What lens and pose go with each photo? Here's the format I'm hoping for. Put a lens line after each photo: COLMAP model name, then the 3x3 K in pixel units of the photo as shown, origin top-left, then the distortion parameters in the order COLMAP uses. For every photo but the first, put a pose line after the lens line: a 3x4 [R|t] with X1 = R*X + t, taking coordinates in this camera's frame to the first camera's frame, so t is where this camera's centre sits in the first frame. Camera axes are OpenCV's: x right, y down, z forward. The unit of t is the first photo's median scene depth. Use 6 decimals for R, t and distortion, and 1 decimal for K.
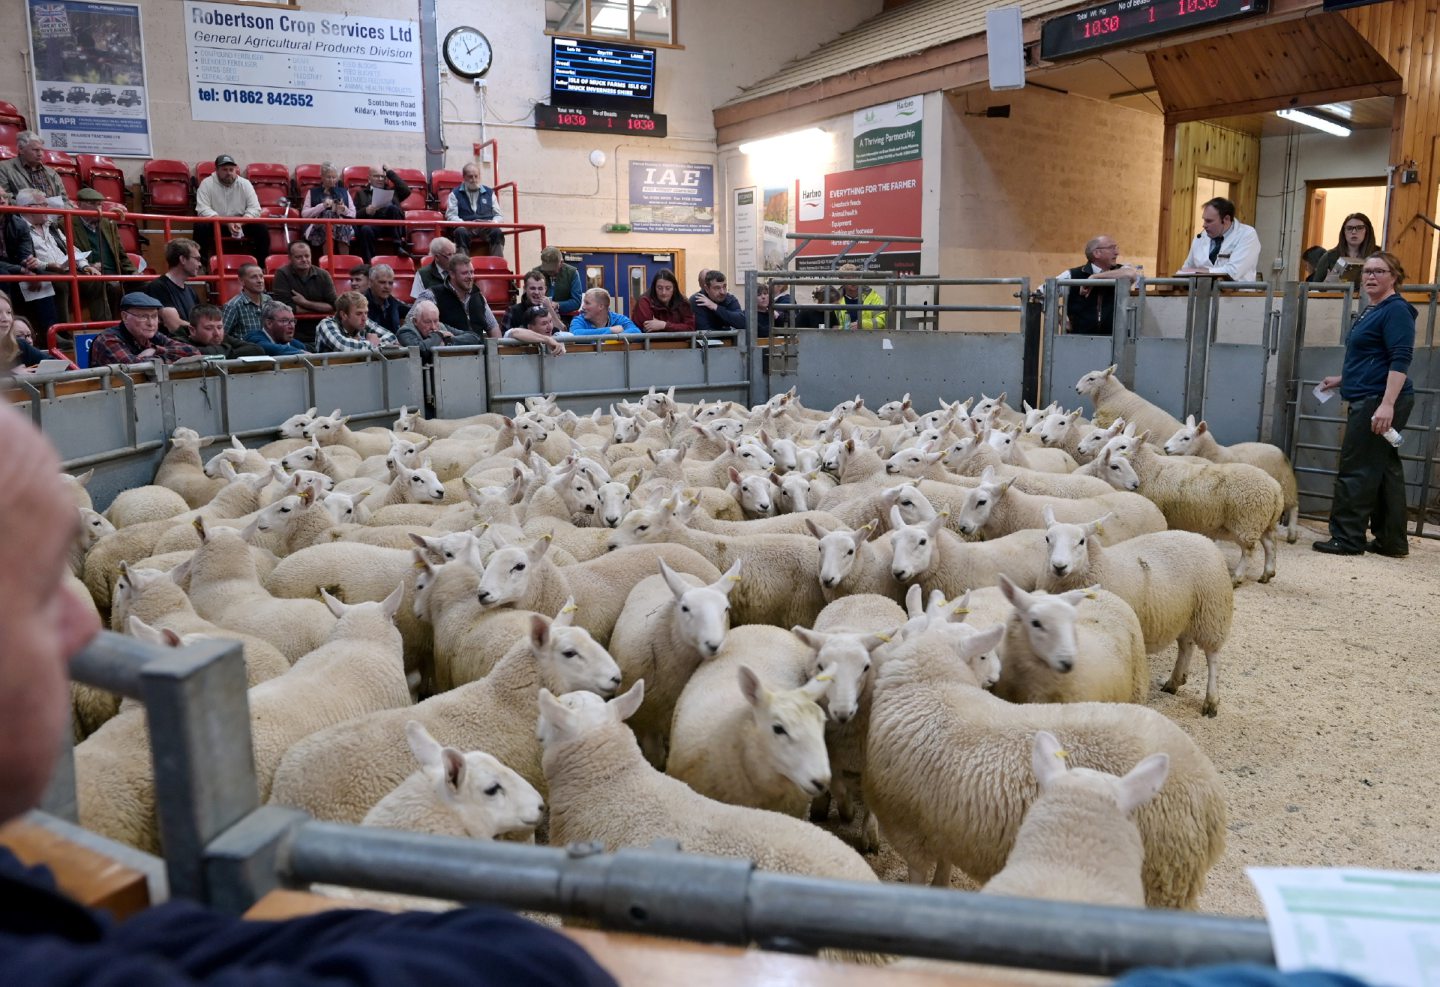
lens RADIAL K [[1129.2, 0, 751.8], [0, 1129.2, 496.0], [0, 0, 1]] dist [0.000296, -0.036780]
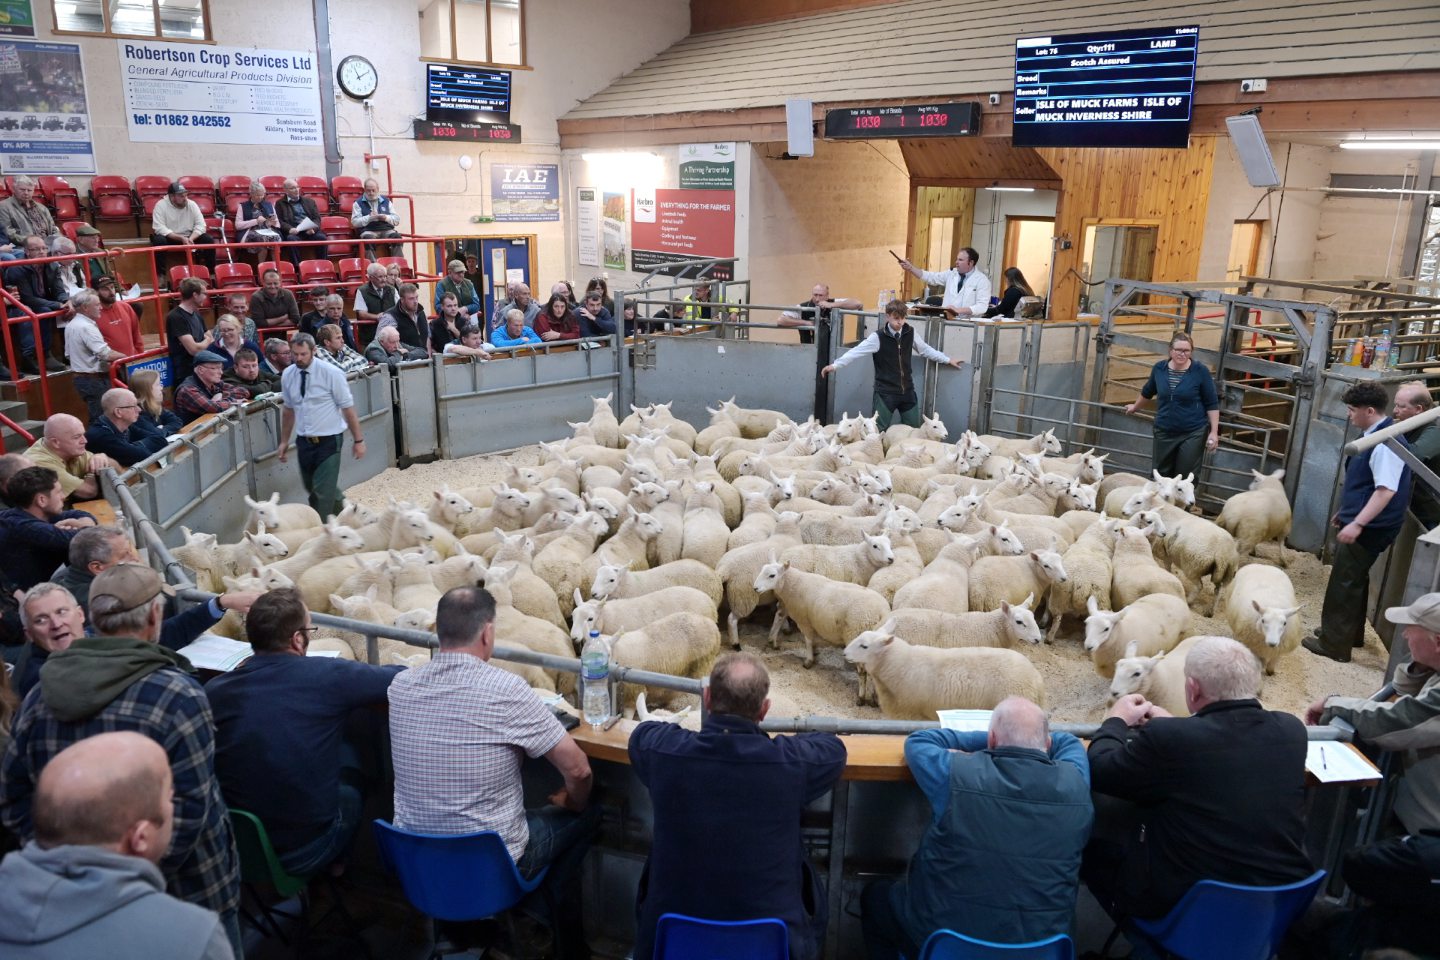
lens RADIAL K [[1032.4, 0, 720.0], [0, 1032.4, 480.0], [0, 0, 1]] dist [-0.005289, -0.004542]
pose [[0.984457, -0.032648, 0.172564, -0.080697], [0.015522, 0.994899, 0.099675, -0.074861], [-0.174938, -0.095447, 0.979942, -0.203716]]
